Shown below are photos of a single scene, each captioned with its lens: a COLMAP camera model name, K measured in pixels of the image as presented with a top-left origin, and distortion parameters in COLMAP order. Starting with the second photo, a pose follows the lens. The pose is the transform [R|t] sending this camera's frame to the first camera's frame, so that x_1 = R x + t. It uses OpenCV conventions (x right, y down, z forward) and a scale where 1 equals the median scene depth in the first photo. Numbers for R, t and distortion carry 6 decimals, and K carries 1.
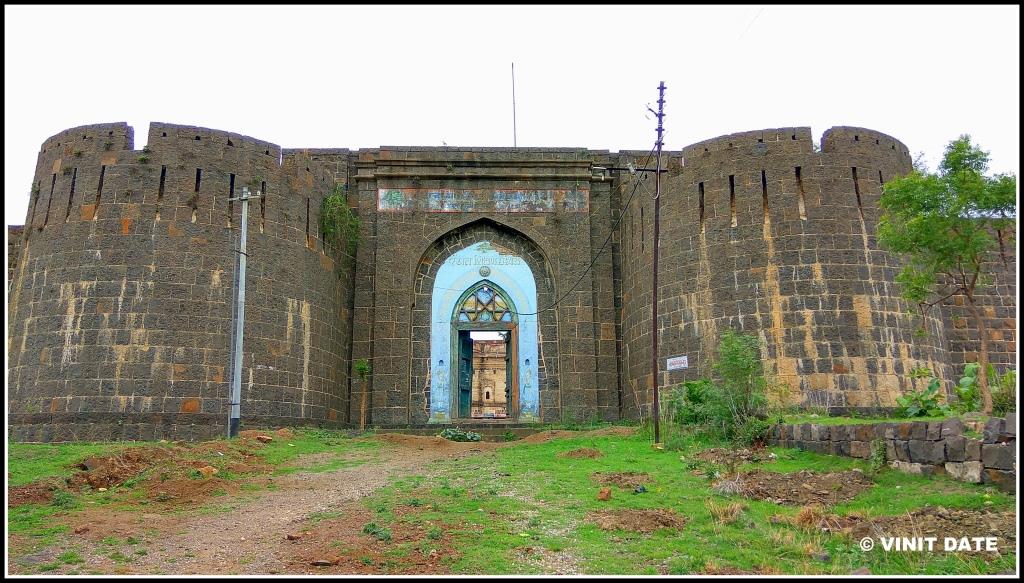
lens RADIAL K [[852.0, 0, 537.1], [0, 852.0, 292.7], [0, 0, 1]] dist [0.137269, -0.216334]
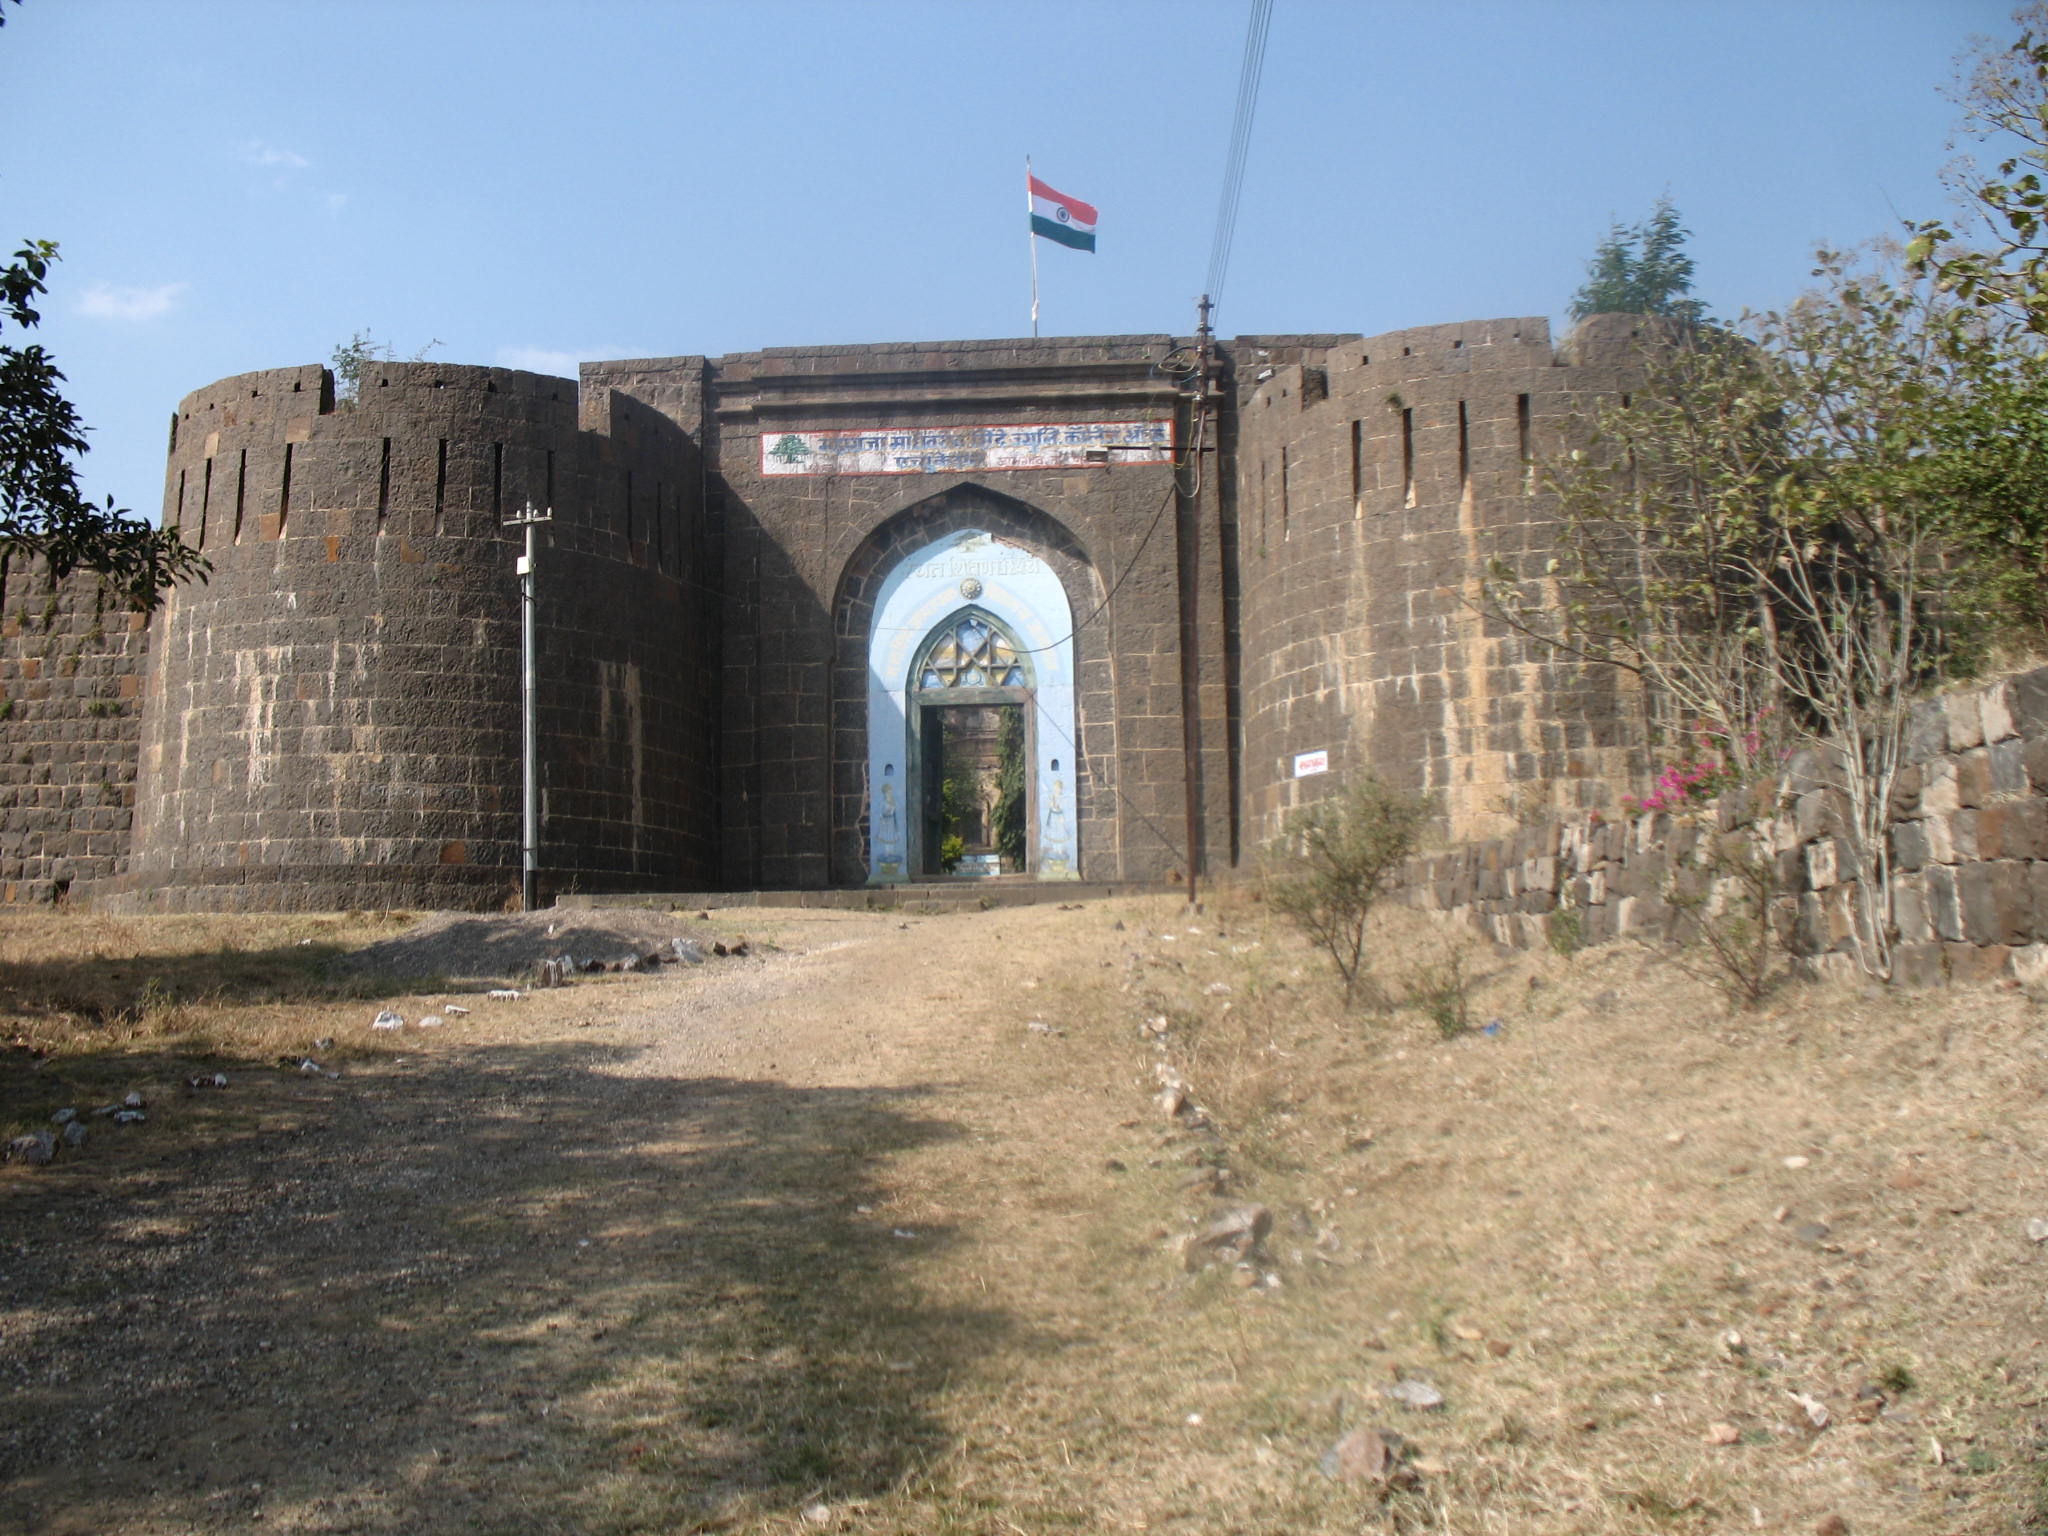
lens RADIAL K [[2126.1, 0, 1024.0], [0, 2126.1, 768.0], [0, 0, 1]] dist [-0.139093, 0.009609]
pose [[0.995974, -0.019635, -0.087471, 0.102710], [0.027472, 0.995624, 0.089316, -0.039846], [0.085334, -0.091359, 0.992155, -0.342780]]
